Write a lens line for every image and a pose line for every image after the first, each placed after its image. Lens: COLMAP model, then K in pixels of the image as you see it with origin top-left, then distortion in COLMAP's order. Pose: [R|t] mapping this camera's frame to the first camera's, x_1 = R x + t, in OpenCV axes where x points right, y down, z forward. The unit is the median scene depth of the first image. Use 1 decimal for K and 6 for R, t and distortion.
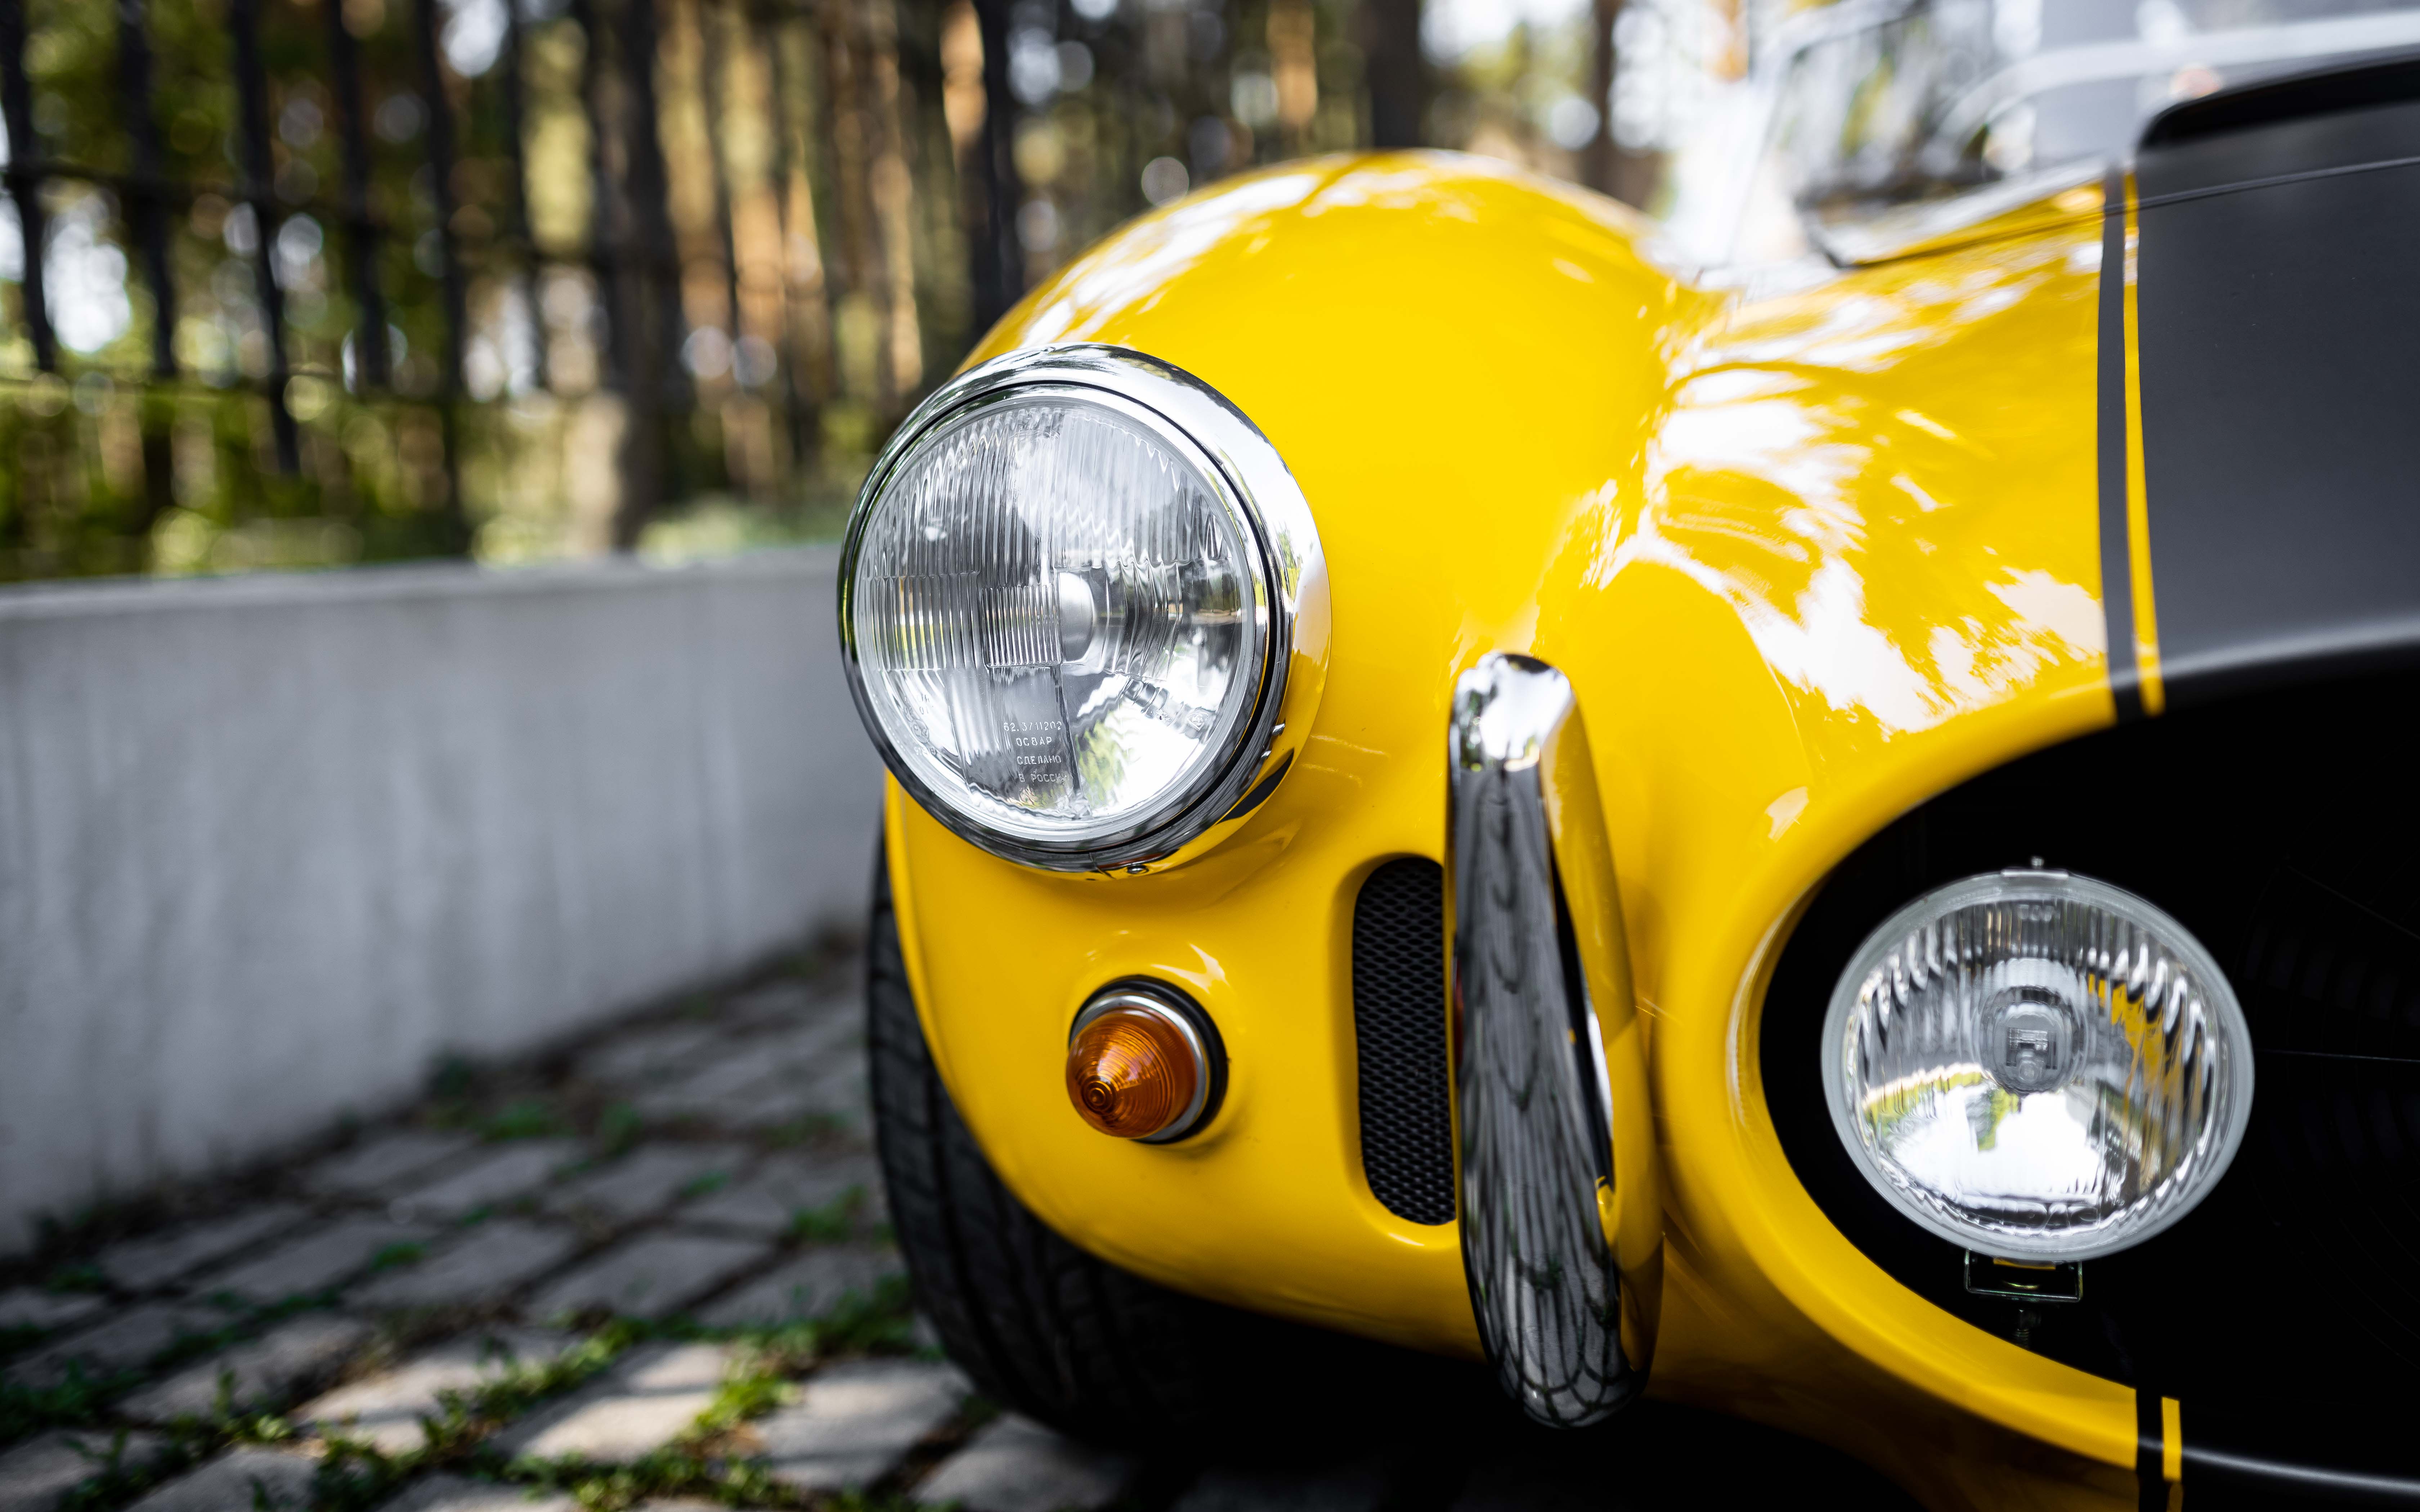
lens RADIAL K [[2218.1, 0, 1245.1], [0, 2218.1, 829.9], [0, 0, 1]] dist [0.013044, 0.011614]
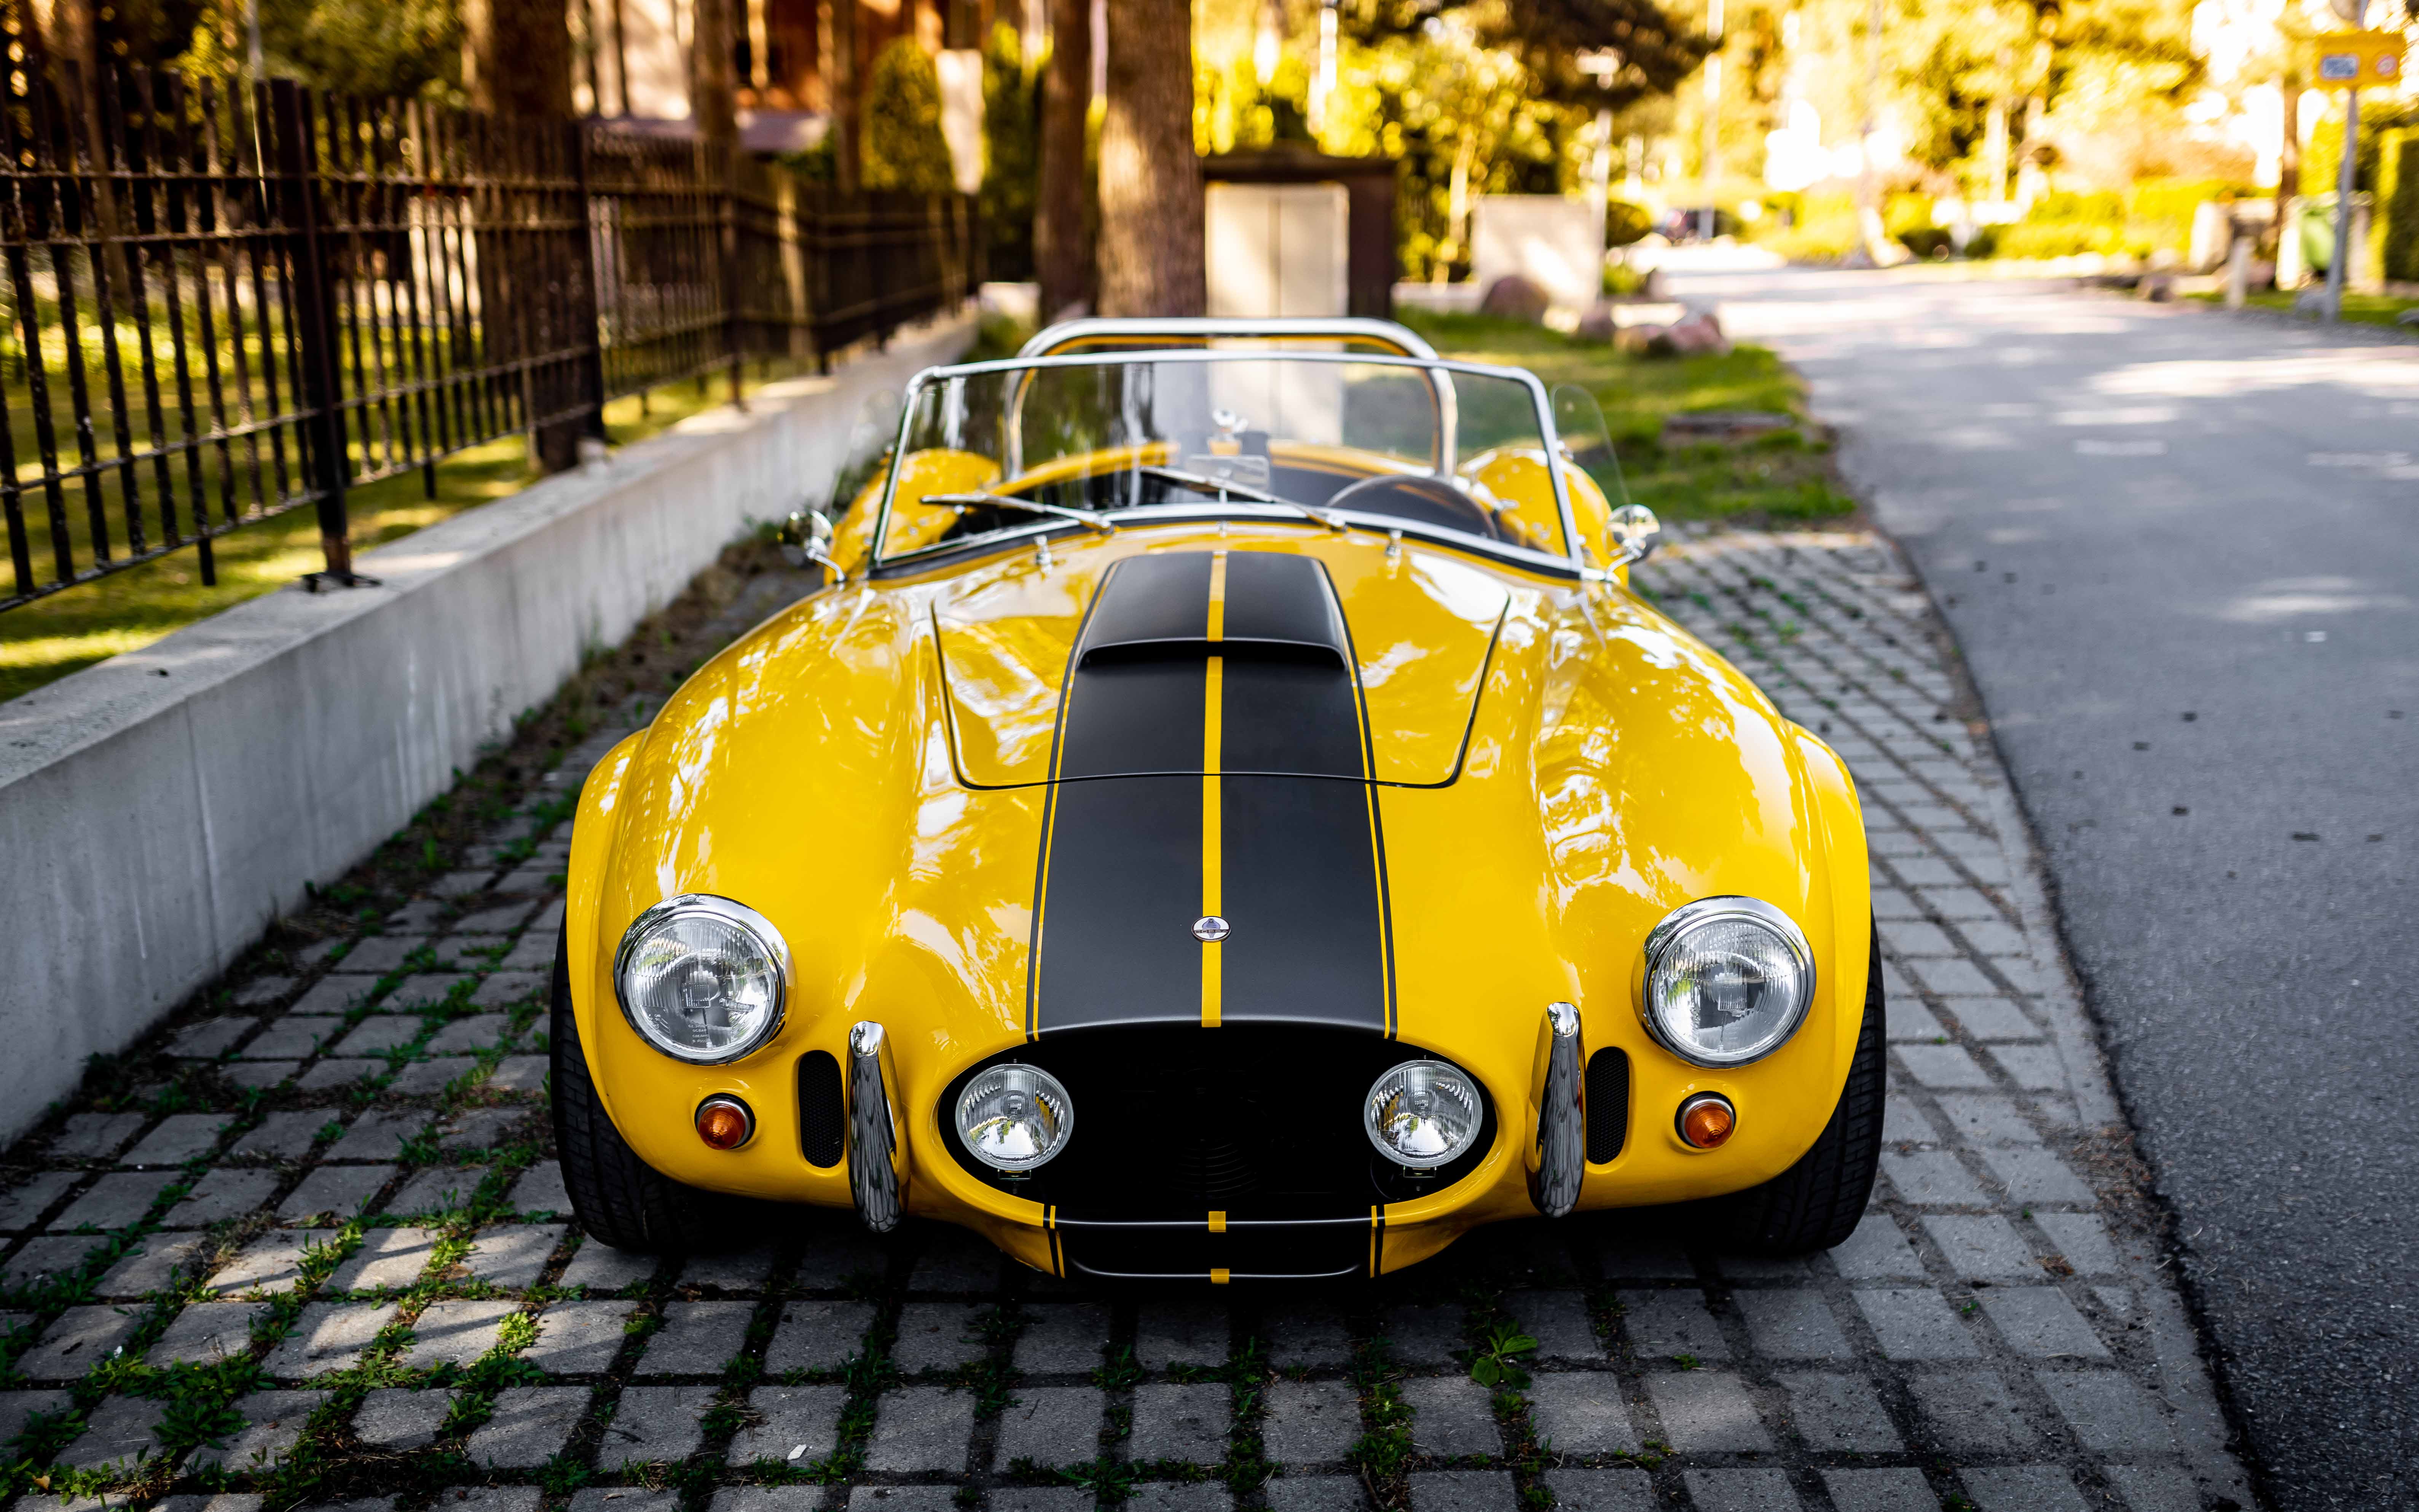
lens RADIAL K [[2411.3, 0, 1247.8], [0, 2411.3, 835.4], [0, 0, 1]] dist [0.008603, 0.000897]
pose [[0.928765, -0.054022, 0.366711, -0.536429], [0.005769, 0.991310, 0.131421, -0.662282], [-0.370624, -0.119944, 0.921006, -2.055549]]
